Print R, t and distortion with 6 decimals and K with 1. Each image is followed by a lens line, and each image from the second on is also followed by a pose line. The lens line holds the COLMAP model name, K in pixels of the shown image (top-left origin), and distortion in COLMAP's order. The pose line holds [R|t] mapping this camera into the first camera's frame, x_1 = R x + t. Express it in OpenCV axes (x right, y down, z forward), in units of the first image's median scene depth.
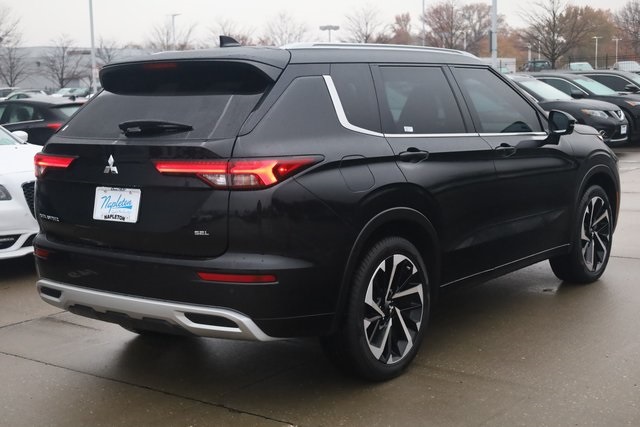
lens RADIAL K [[931.9, 0, 320.0], [0, 931.9, 213.5], [0, 0, 1]] dist [-0.005430, -0.022113]
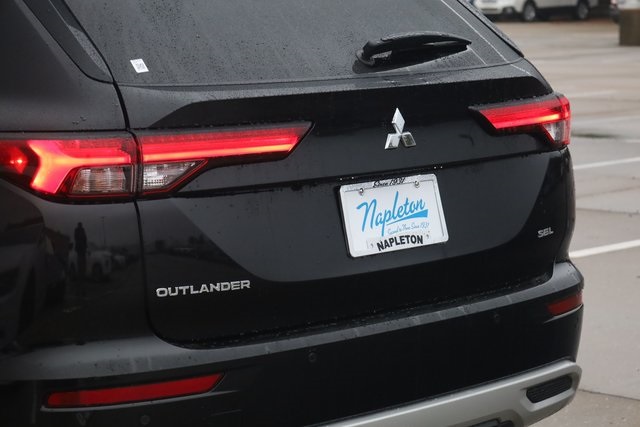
lens RADIAL K [[1927.9, 0, 320.0], [0, 1927.9, 213.5], [0, 0, 1]] dist [-0.053693, -0.164043]
pose [[0.153157, -0.097436, 0.983387, -1.165995], [0.147255, 0.986267, 0.074787, -0.087275], [-0.977169, 0.133354, 0.165401, 0.868153]]
